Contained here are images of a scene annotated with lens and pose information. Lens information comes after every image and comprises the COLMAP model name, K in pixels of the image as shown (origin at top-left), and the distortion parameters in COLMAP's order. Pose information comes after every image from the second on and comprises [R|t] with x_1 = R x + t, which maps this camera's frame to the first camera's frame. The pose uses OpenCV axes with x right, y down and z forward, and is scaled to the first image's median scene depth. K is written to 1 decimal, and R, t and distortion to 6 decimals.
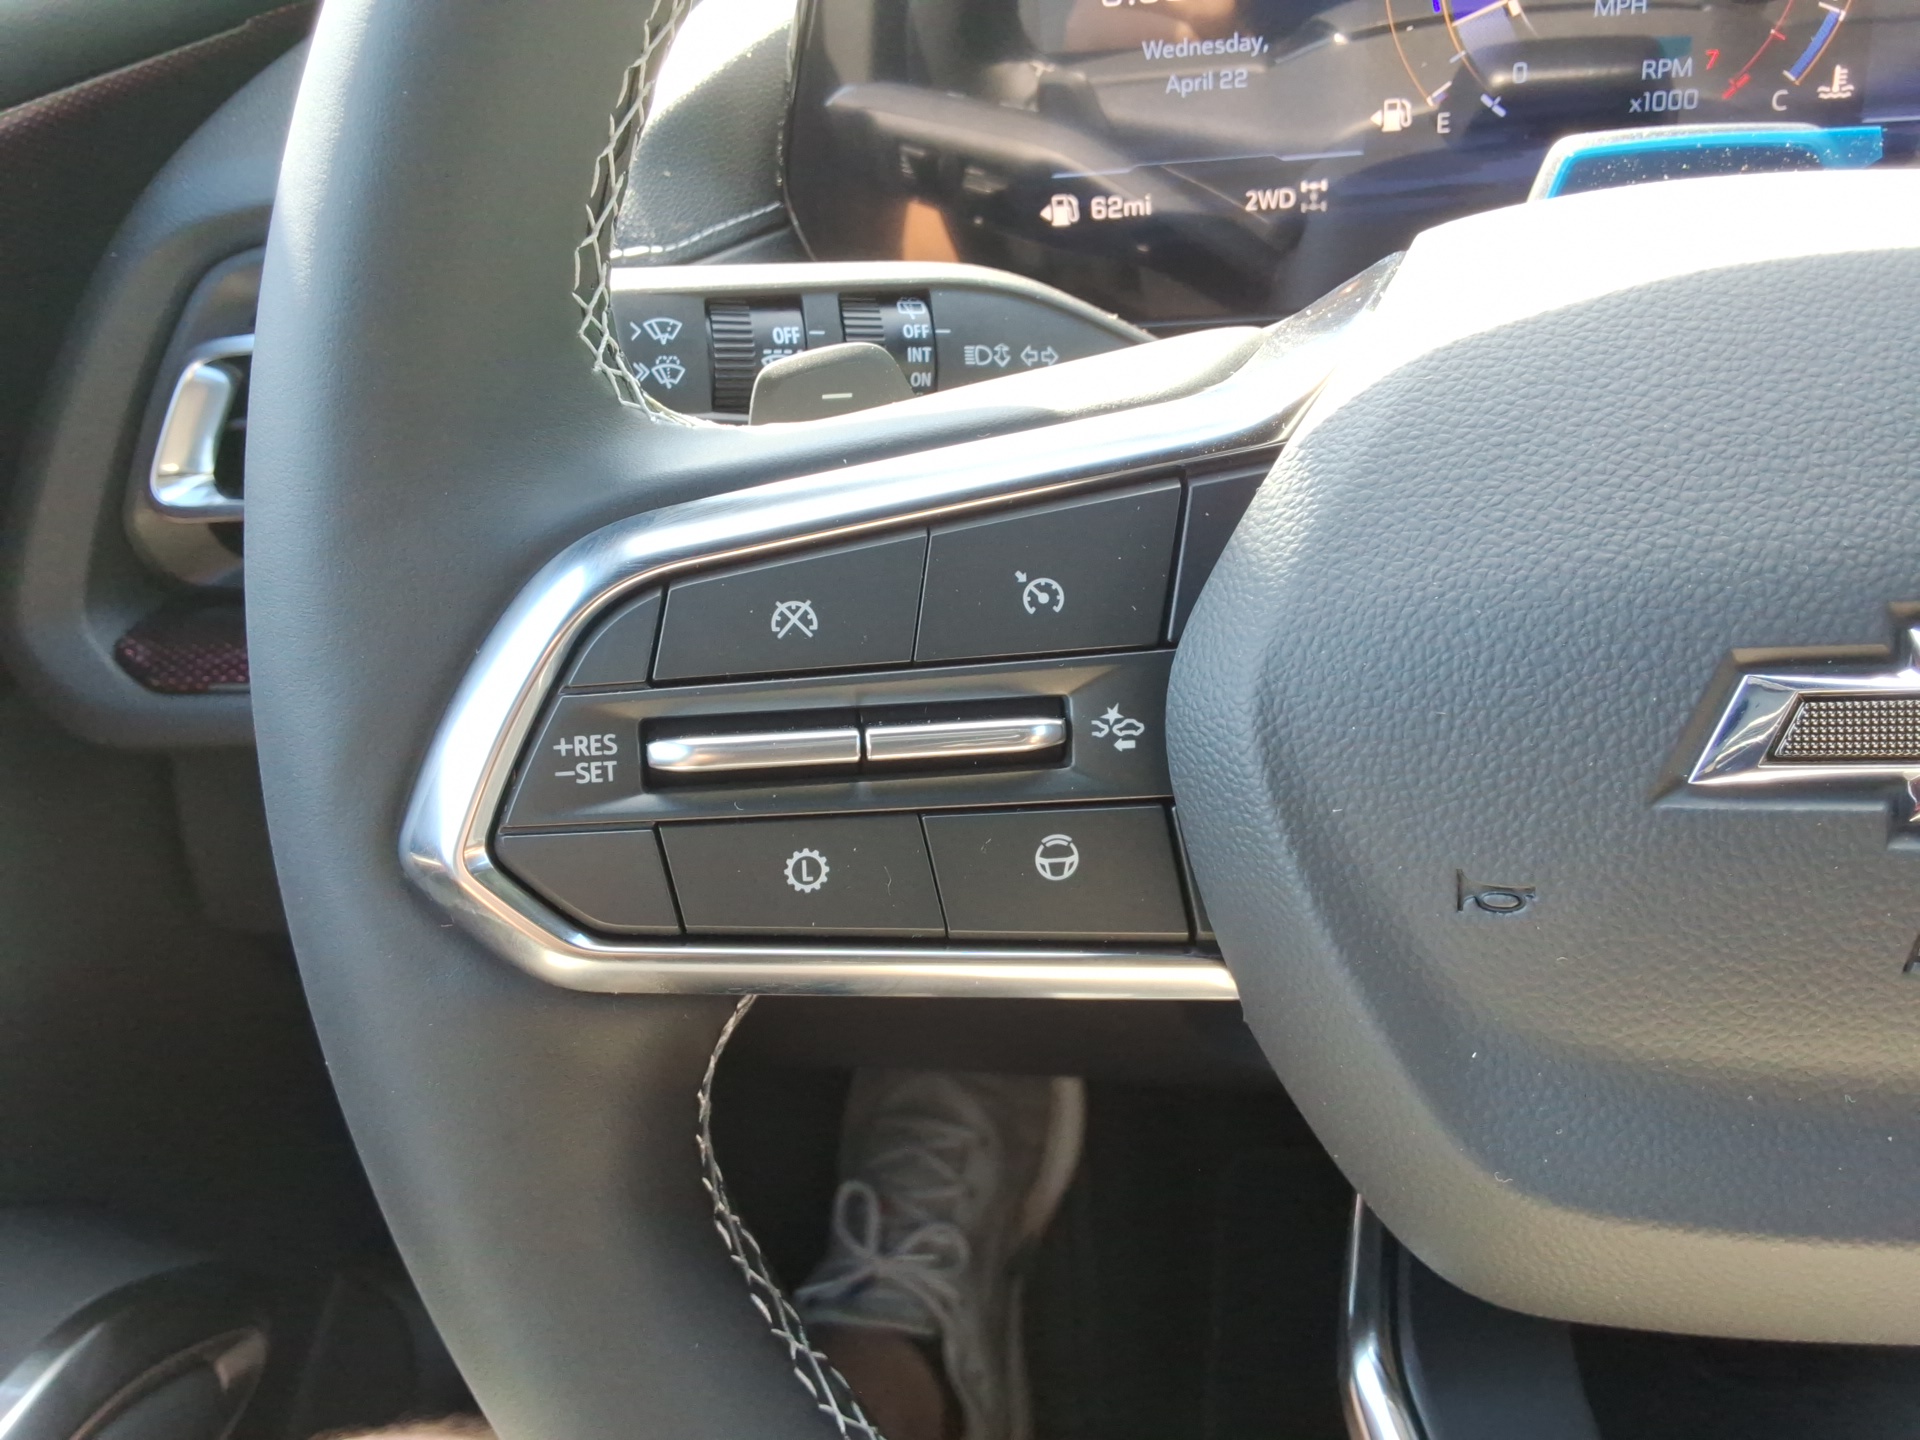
lens RADIAL K [[1554.9, 0, 1001.4], [0, 1554.9, 741.6], [0, 0, 1]] dist [0.105244, -0.164142]
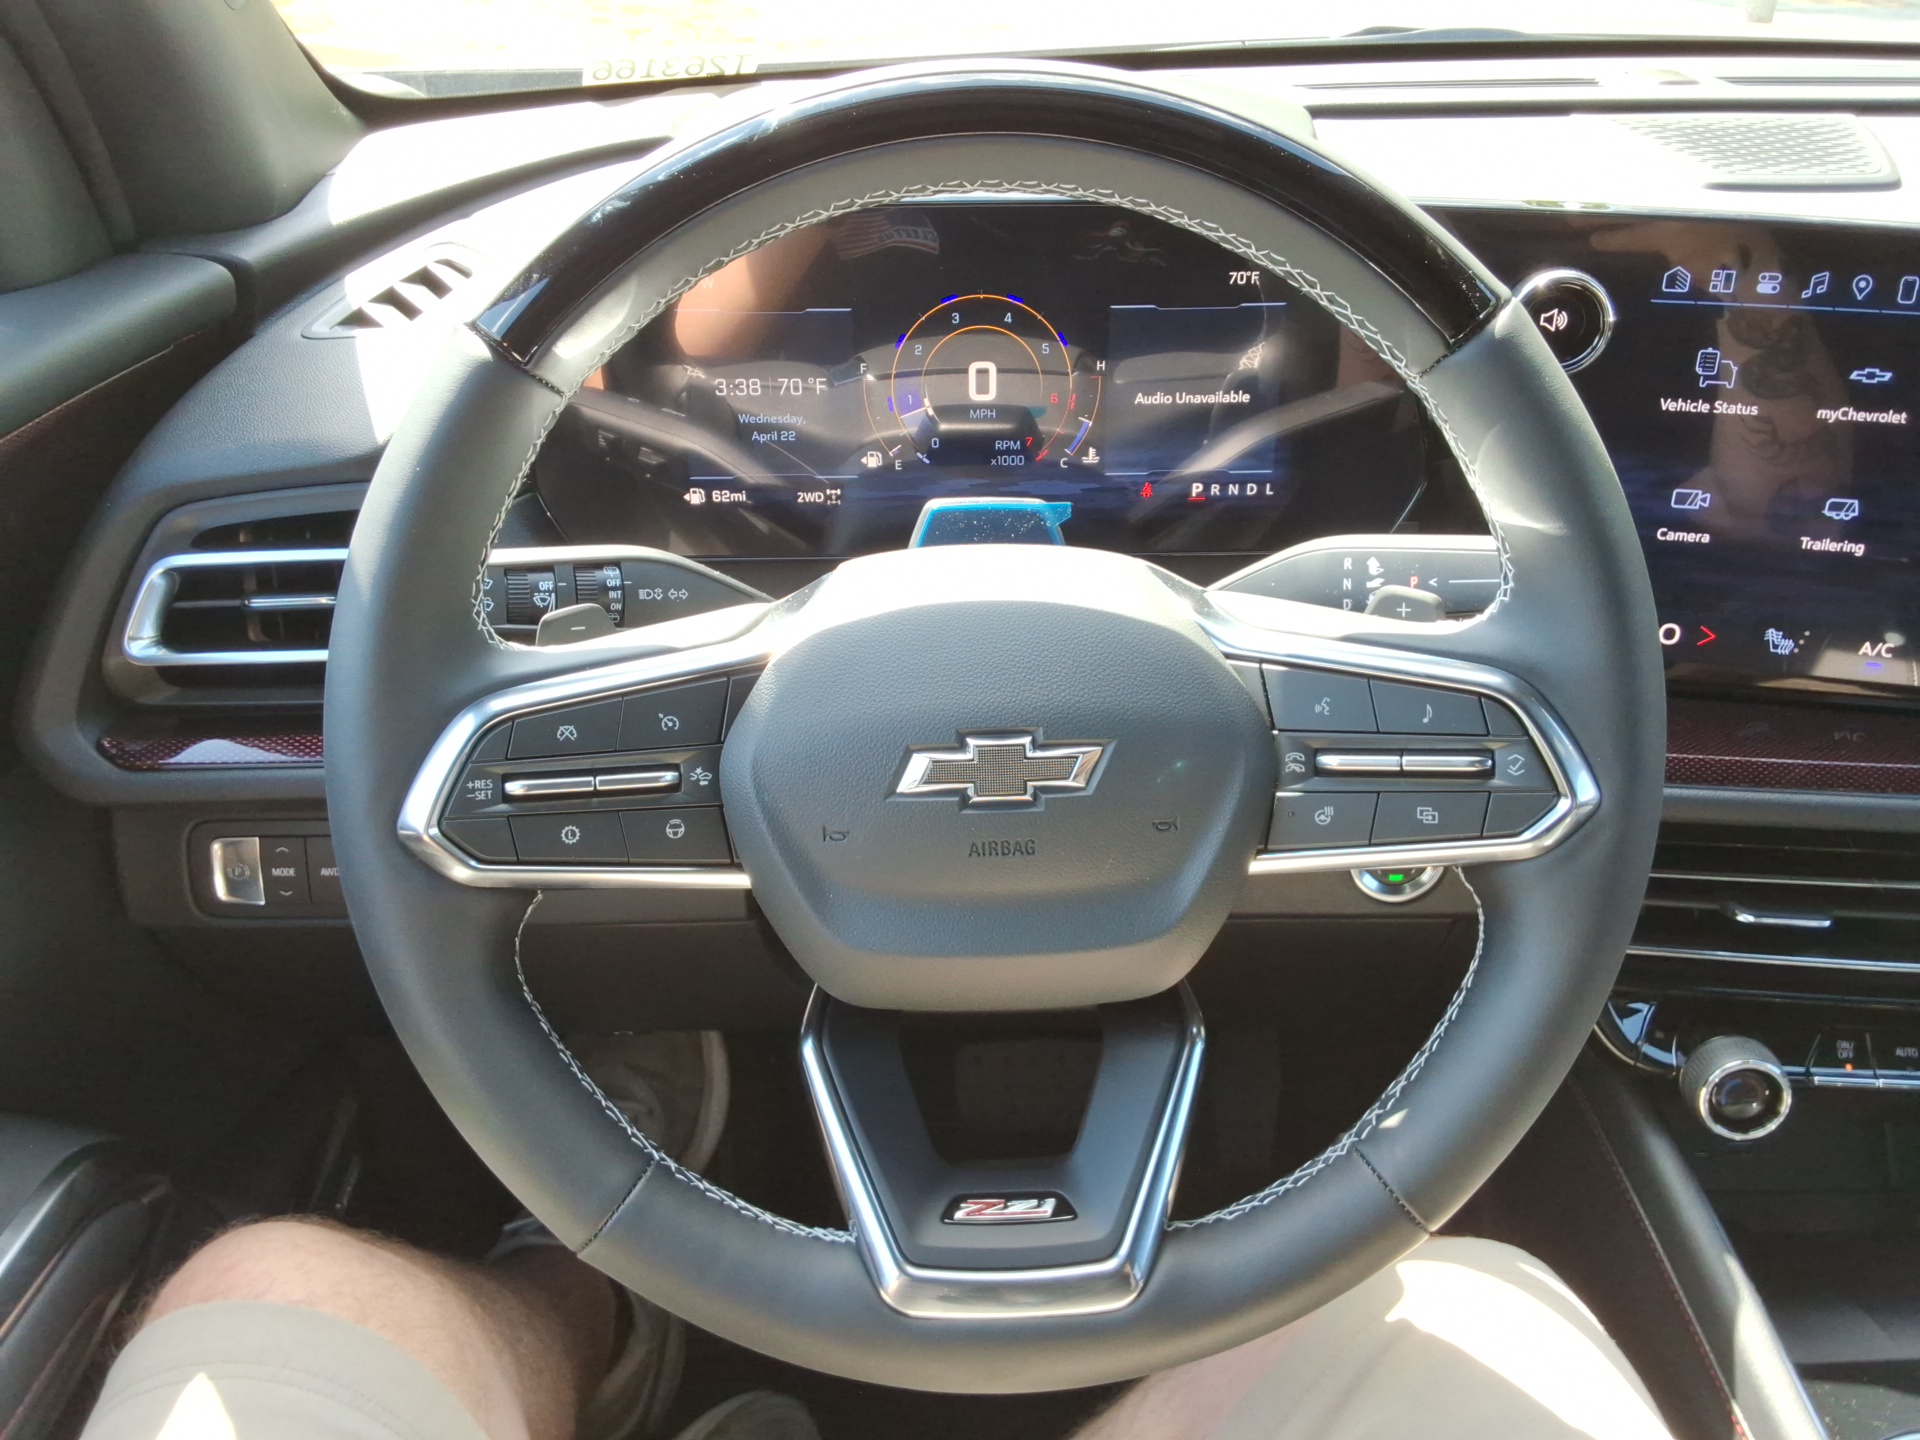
lens RADIAL K [[1588.9, 0, 973.3], [0, 1588.9, 702.0], [0, 0, 1]] dist [0.081370, -0.133864]
pose [[0.983669, 0.002680, 0.179968, 0.043600], [0.011620, 0.996857, -0.078361, 0.074280], [-0.179613, 0.079173, 0.980546, -1.510647]]
